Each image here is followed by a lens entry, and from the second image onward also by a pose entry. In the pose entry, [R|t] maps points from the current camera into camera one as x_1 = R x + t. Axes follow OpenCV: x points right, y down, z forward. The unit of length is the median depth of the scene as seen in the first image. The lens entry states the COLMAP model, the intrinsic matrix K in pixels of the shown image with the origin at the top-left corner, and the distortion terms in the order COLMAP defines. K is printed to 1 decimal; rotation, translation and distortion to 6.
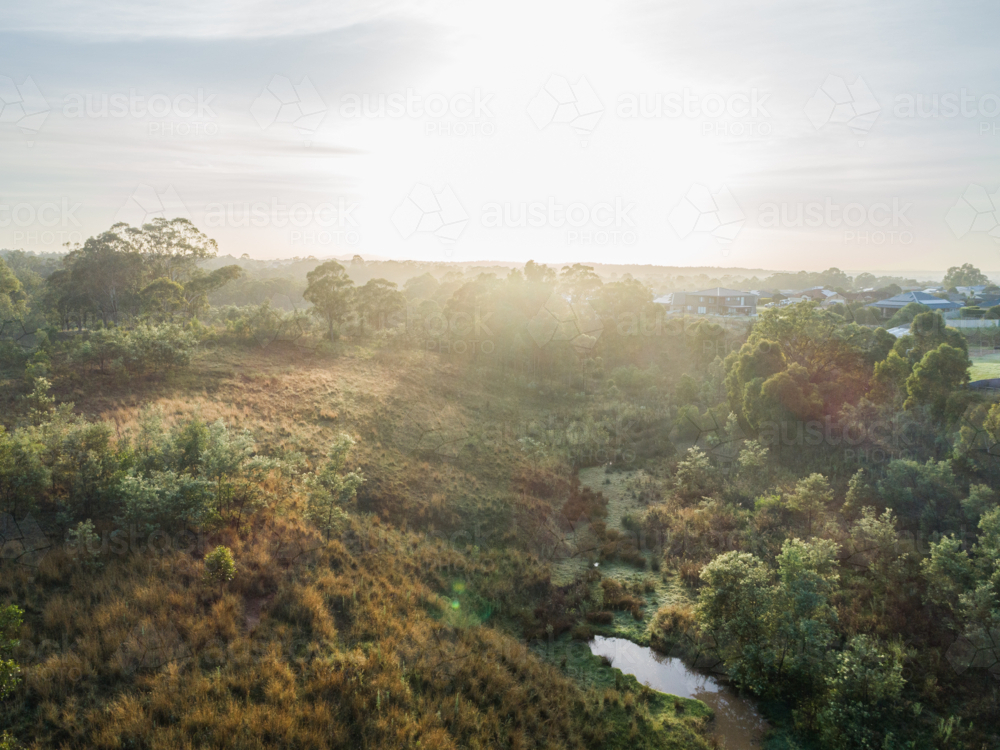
lens RADIAL K [[766.3, 0, 500.0], [0, 766.3, 375.0], [0, 0, 1]] dist [-0.009650, -0.006383]
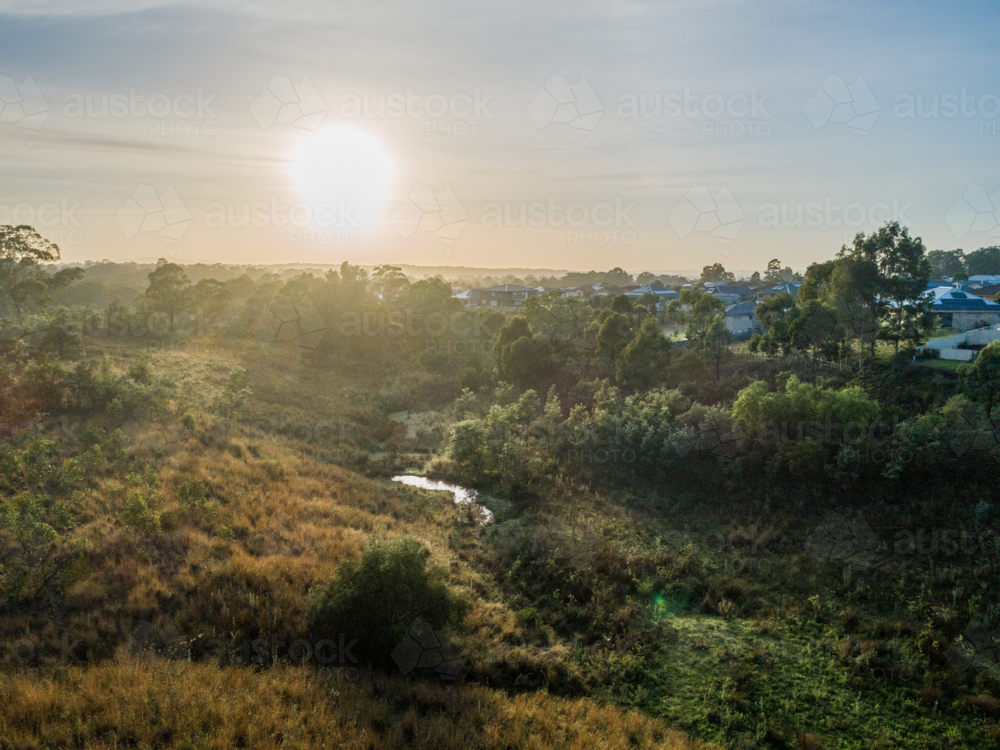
lens RADIAL K [[753.8, 0, 500.0], [0, 753.8, 375.0], [0, 0, 1]] dist [0.002562, 0.000908]
pose [[0.970851, -0.040365, 0.236261, -0.012733], [0.040514, 0.999170, 0.004225, 0.037053], [-0.236235, 0.005470, 0.971680, -0.234226]]
